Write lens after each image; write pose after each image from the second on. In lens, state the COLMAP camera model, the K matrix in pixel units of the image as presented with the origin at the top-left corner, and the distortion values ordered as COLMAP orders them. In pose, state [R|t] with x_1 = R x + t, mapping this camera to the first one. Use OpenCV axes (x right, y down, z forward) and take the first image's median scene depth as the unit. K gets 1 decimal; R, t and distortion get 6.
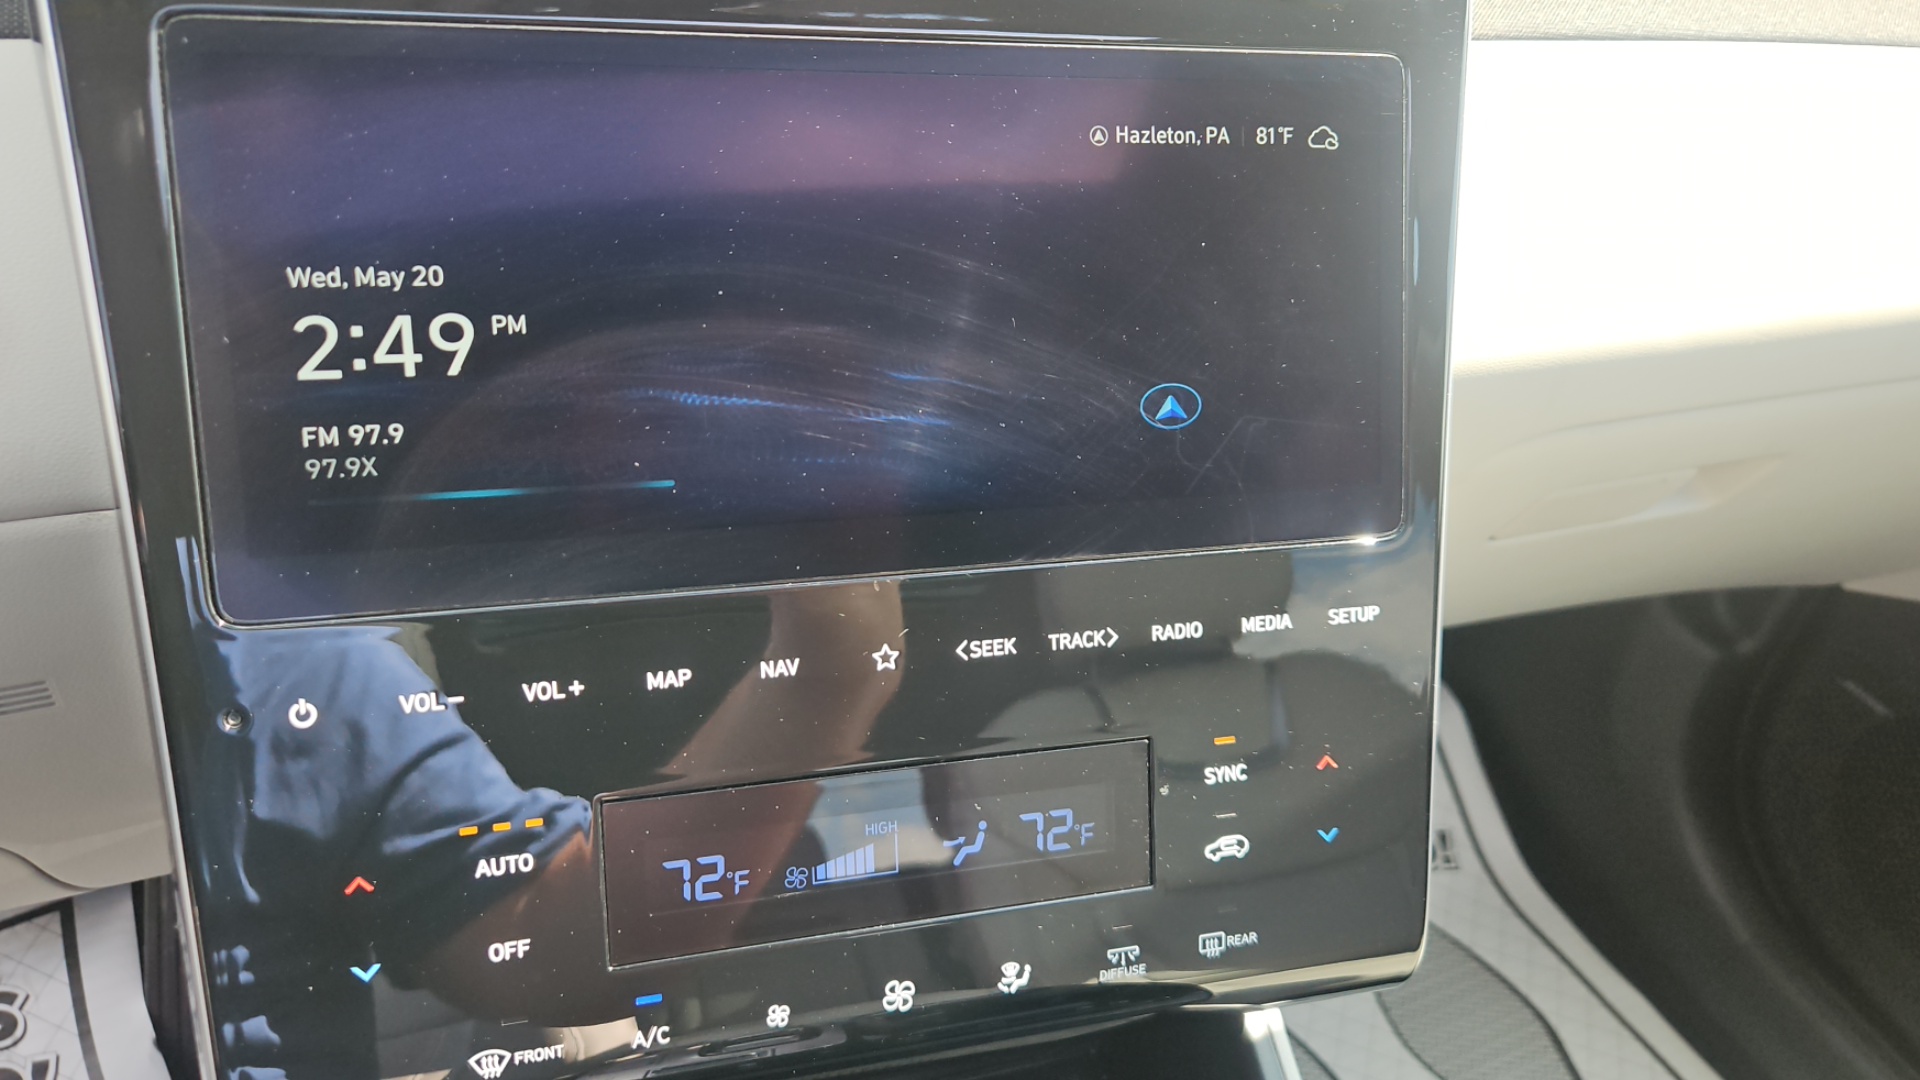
lens RADIAL K [[1460.6, 0, 955.8], [0, 1460.6, 544.8], [0, 0, 1]] dist [0.067456, -0.057210]
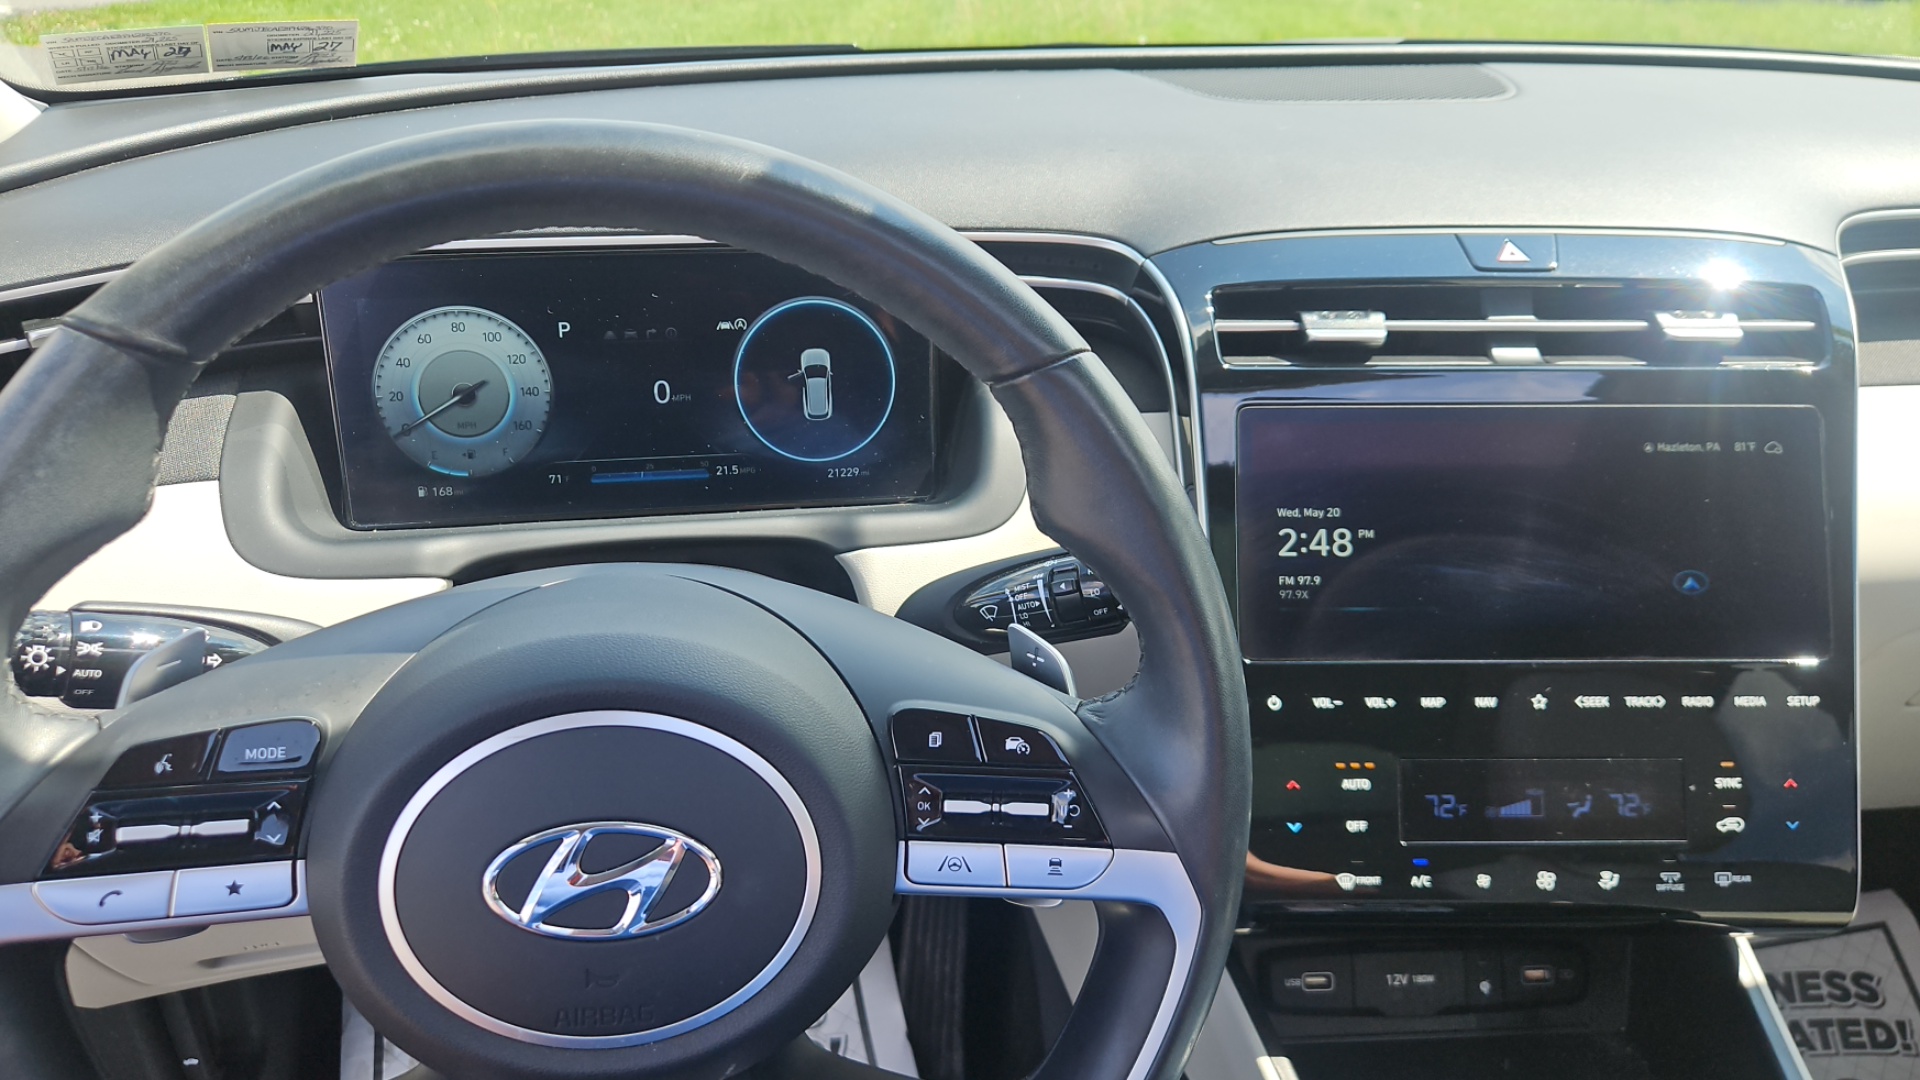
lens RADIAL K [[1460.6, 0, 955.8], [0, 1460.6, 544.8], [0, 0, 1]] dist [0.067456, -0.057210]
pose [[0.968363, 0.011936, -0.249261, -0.319650], [-0.057277, 0.982820, -0.175455, 0.265818], [0.242884, 0.184181, 0.952410, -1.150989]]
